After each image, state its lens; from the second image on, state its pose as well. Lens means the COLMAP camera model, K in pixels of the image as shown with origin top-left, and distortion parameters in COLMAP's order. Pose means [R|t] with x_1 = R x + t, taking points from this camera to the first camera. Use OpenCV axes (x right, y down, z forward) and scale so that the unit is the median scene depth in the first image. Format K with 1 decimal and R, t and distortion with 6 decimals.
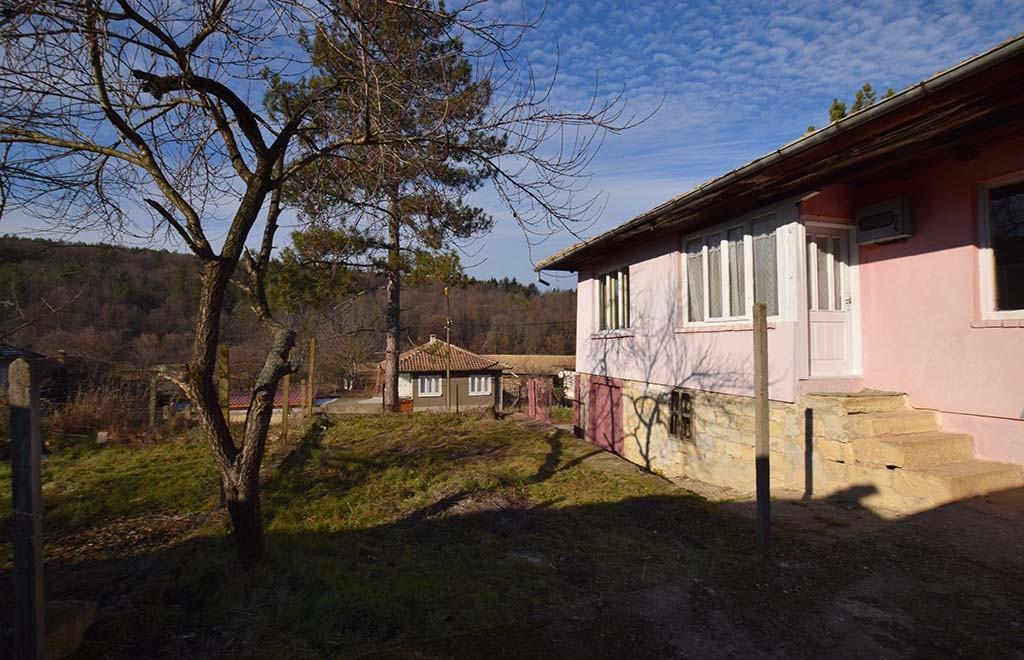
lens RADIAL K [[446.1, 0, 512.0], [0, 446.1, 330.0], [0, 0, 1]] dist [0.000458, 0.000072]
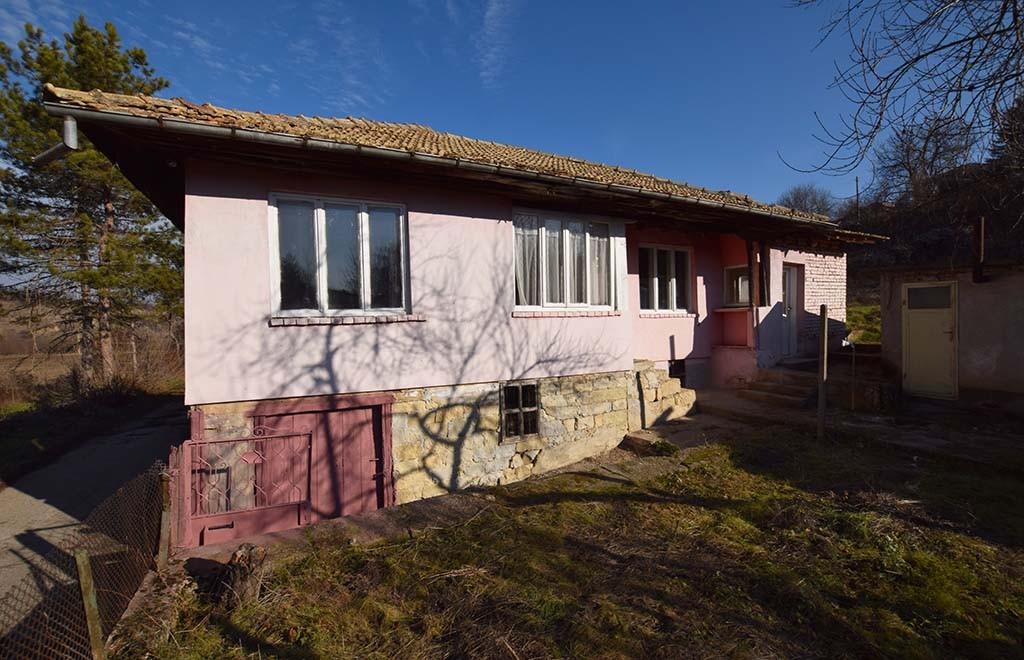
lens RADIAL K [[451.2, 0, 512.0], [0, 451.2, 330.0], [0, 0, 1]] dist [-0.052574, 0.000129]
pose [[-0.168088, -0.007454, 0.985744, -0.441815], [-0.010206, 0.999931, 0.005821, 0.023601], [-0.985719, -0.009082, -0.168152, 1.051519]]
